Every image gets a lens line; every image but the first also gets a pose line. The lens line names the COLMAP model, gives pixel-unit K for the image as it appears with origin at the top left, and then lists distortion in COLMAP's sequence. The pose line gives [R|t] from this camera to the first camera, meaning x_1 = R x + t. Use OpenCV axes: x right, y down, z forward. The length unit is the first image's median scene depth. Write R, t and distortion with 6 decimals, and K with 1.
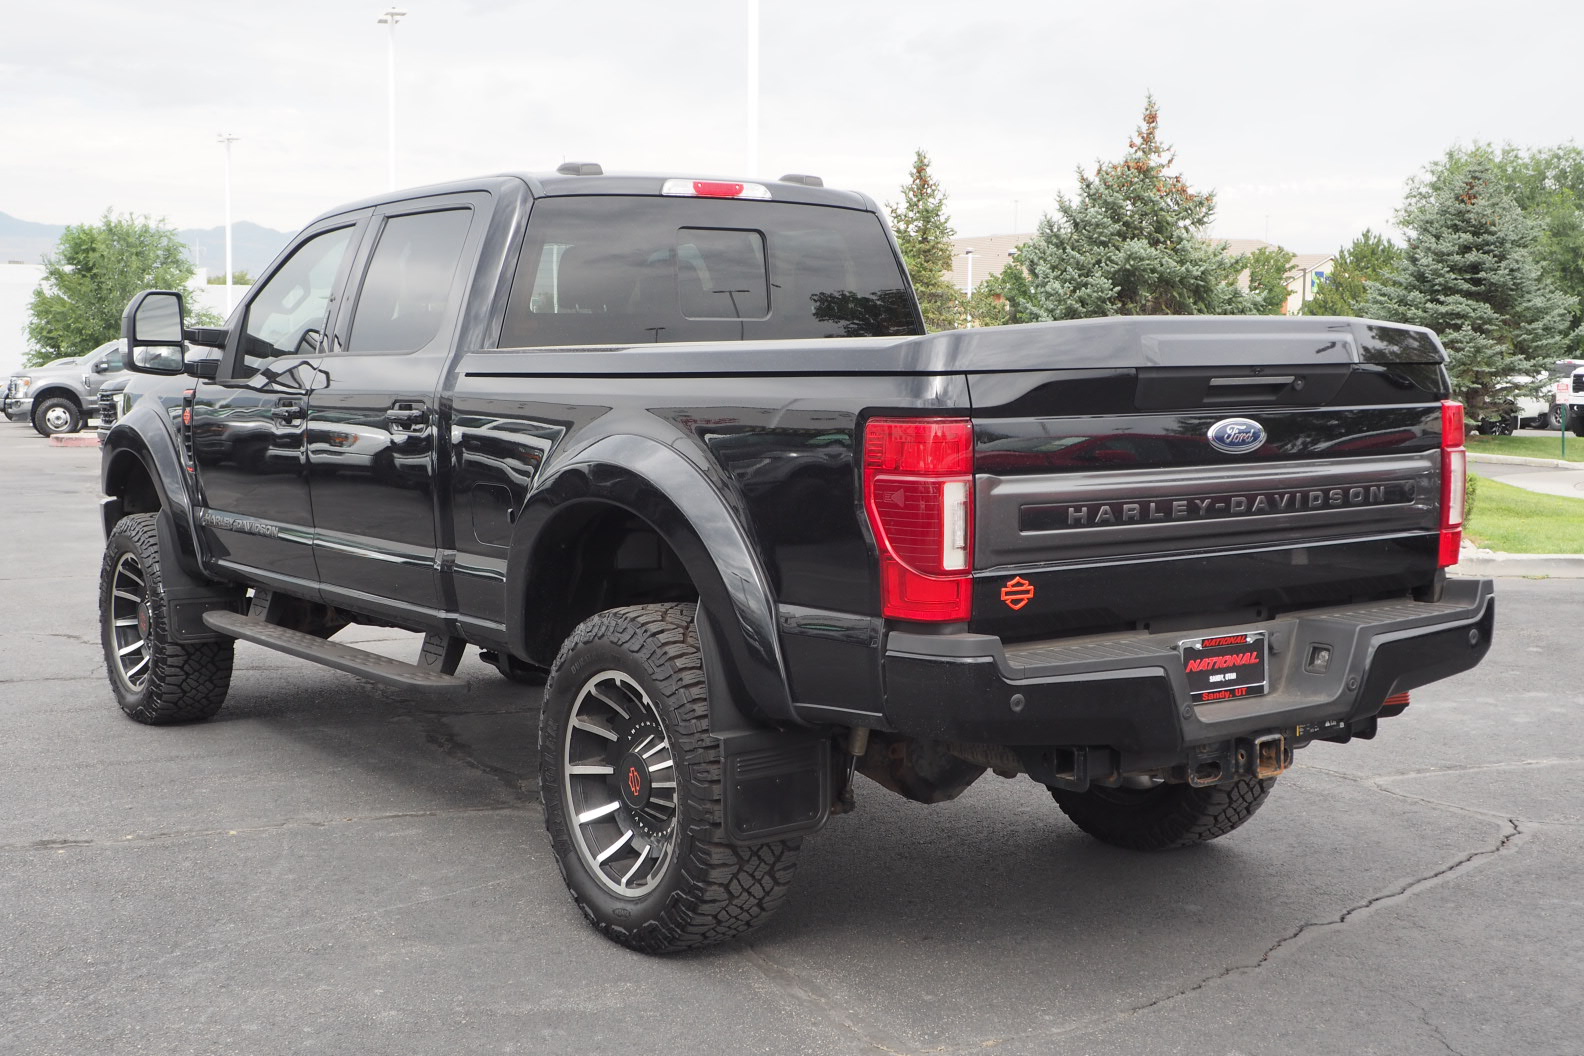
lens RADIAL K [[2021.7, 0, 789.8], [0, 2021.7, 547.0], [0, 0, 1]] dist [-0.007388, 0.019416]
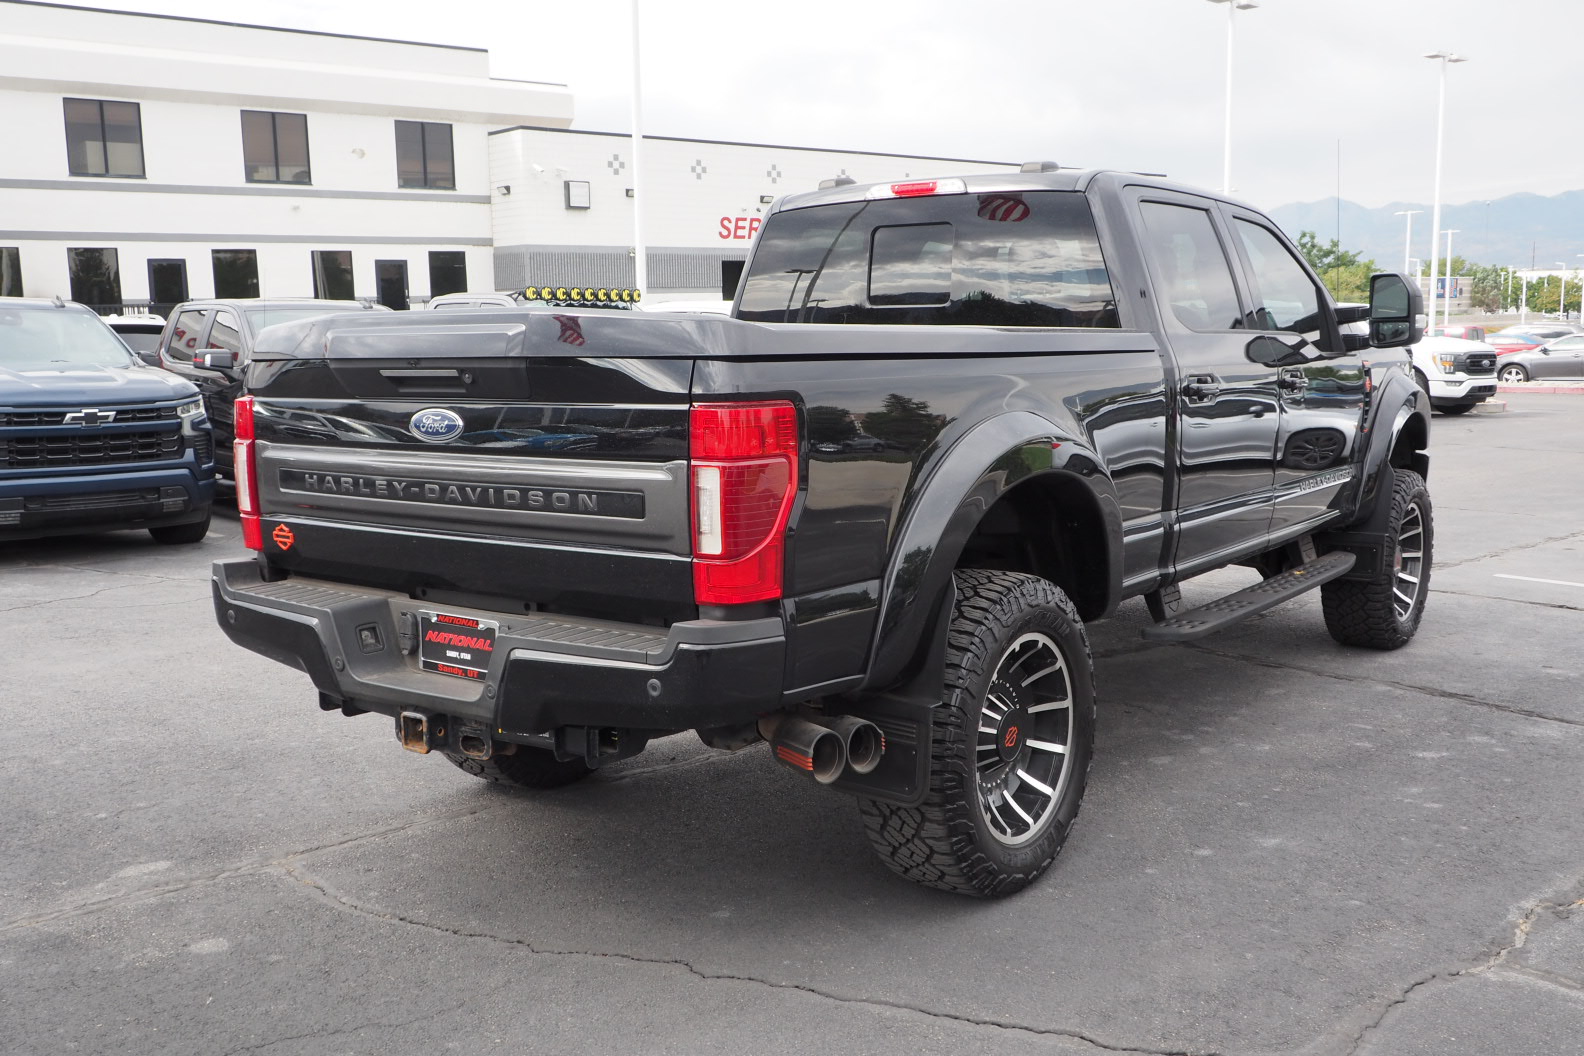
lens RADIAL K [[1482.0, 0, 792.0], [0, 1482.0, 528.0], [0, 0, 1]] dist [-0.008818, -0.003567]
pose [[0.319592, 0.123899, -0.939420, 0.969926], [-0.081242, 0.991347, 0.103109, -0.093052], [0.944066, 0.043368, 0.326892, 0.894418]]
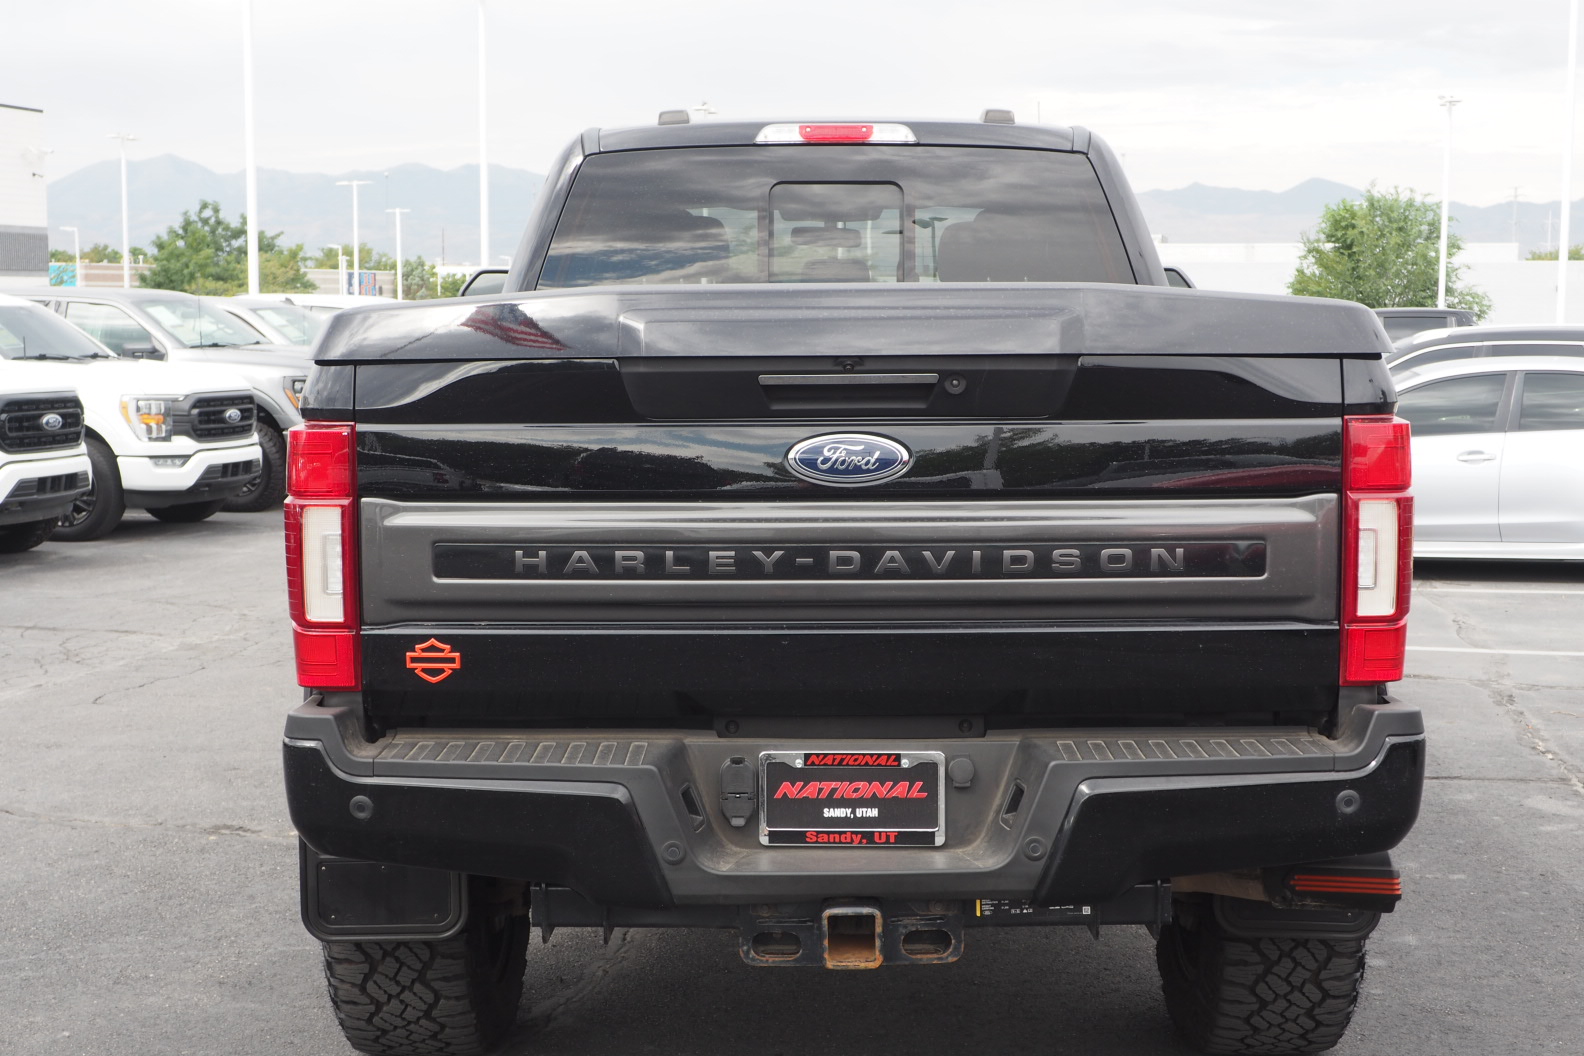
lens RADIAL K [[2147.5, 0, 792.0], [0, 2147.5, 528.0], [0, 0, 1]] dist [-0.009007, 0.050488]
pose [[0.814371, 0.054898, -0.577743, 0.602033], [-0.058256, 0.998220, 0.012736, -0.038911], [0.577414, 0.023285, 0.816120, 0.388167]]
